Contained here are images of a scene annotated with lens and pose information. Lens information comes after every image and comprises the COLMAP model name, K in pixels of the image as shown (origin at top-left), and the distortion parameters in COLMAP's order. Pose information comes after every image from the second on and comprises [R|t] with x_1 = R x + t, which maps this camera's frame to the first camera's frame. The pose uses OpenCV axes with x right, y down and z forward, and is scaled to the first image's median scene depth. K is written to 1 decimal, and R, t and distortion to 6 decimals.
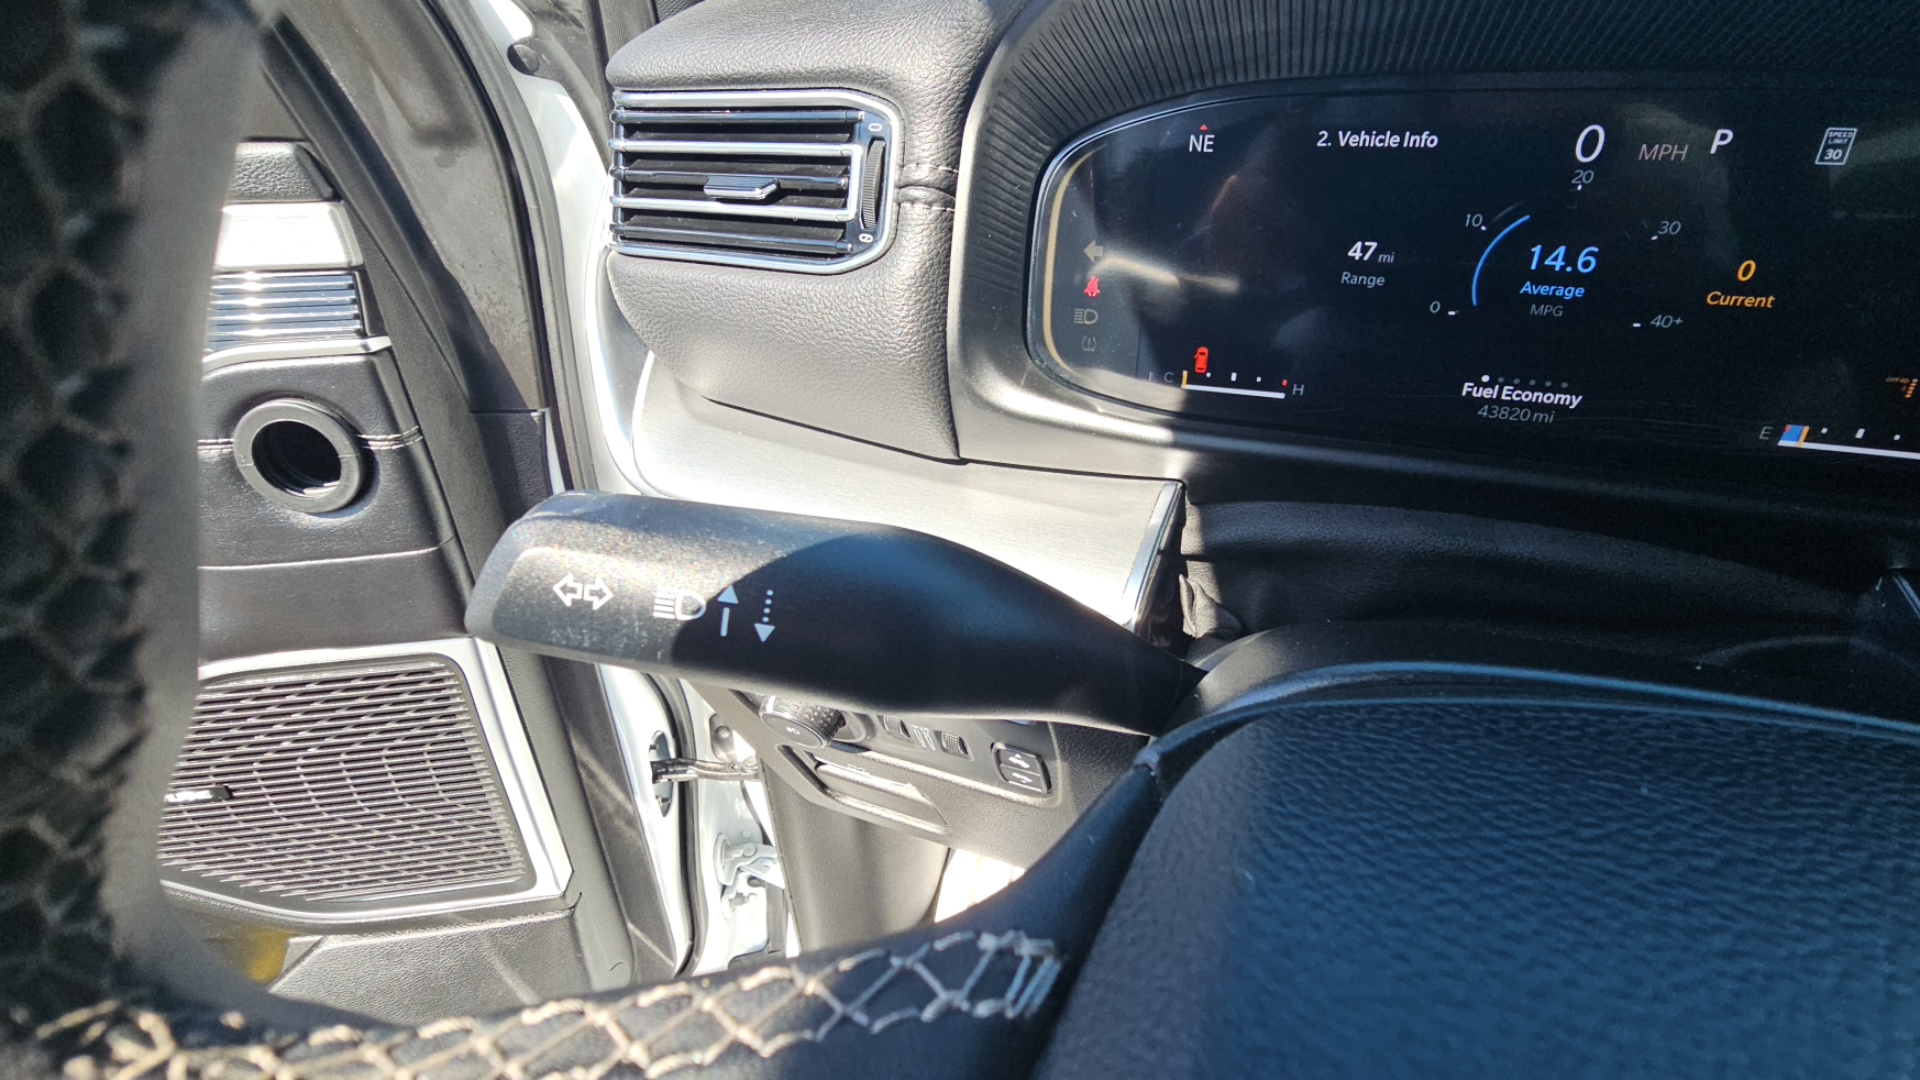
lens RADIAL K [[853.1, 0, 987.8], [0, 853.1, 539.8], [0, 0, 1]] dist [0.013782, -0.009466]
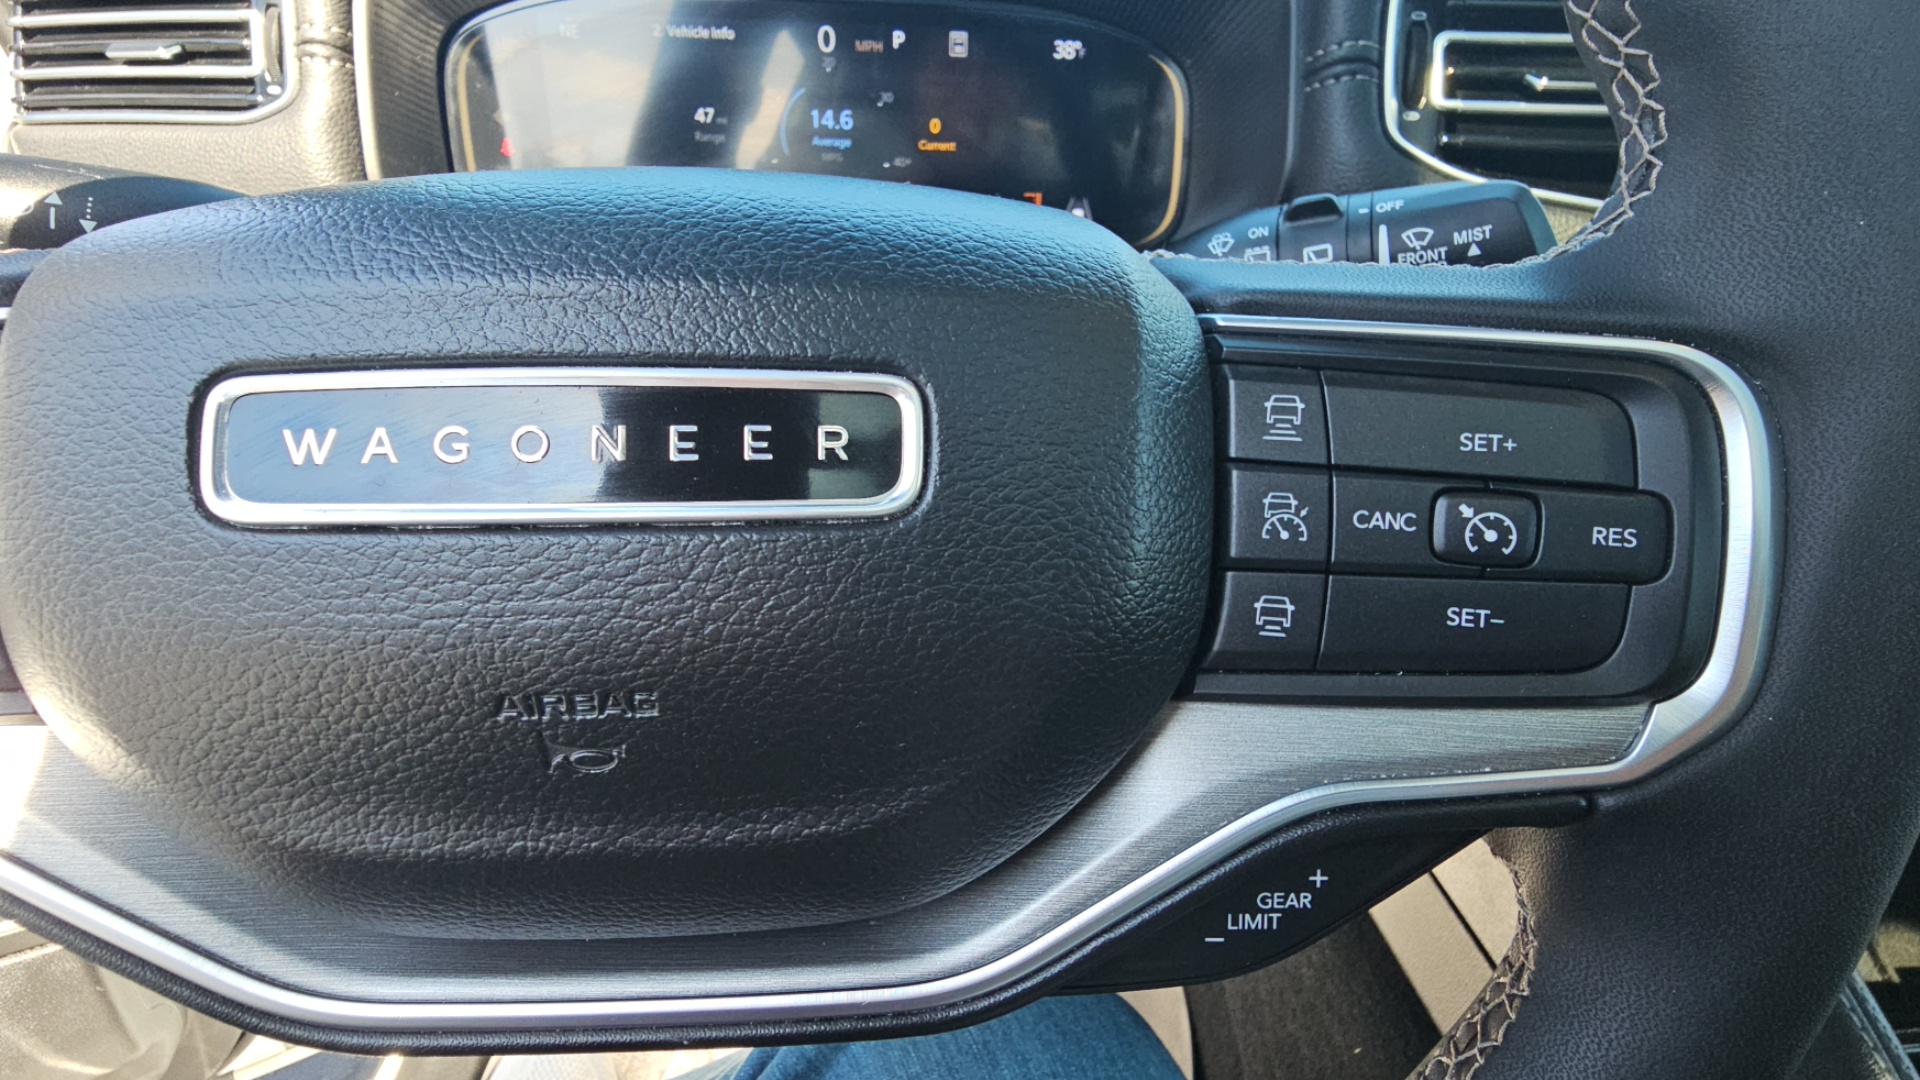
lens RADIAL K [[858.8, 0, 983.8], [0, 858.8, 546.5], [0, 0, 1]] dist [0.010790, -0.007832]
pose [[0.929161, -0.123550, 0.348419, 0.279244], [0.139266, 0.990046, -0.020321, 0.436708], [-0.342440, 0.067404, 0.937119, -0.408182]]
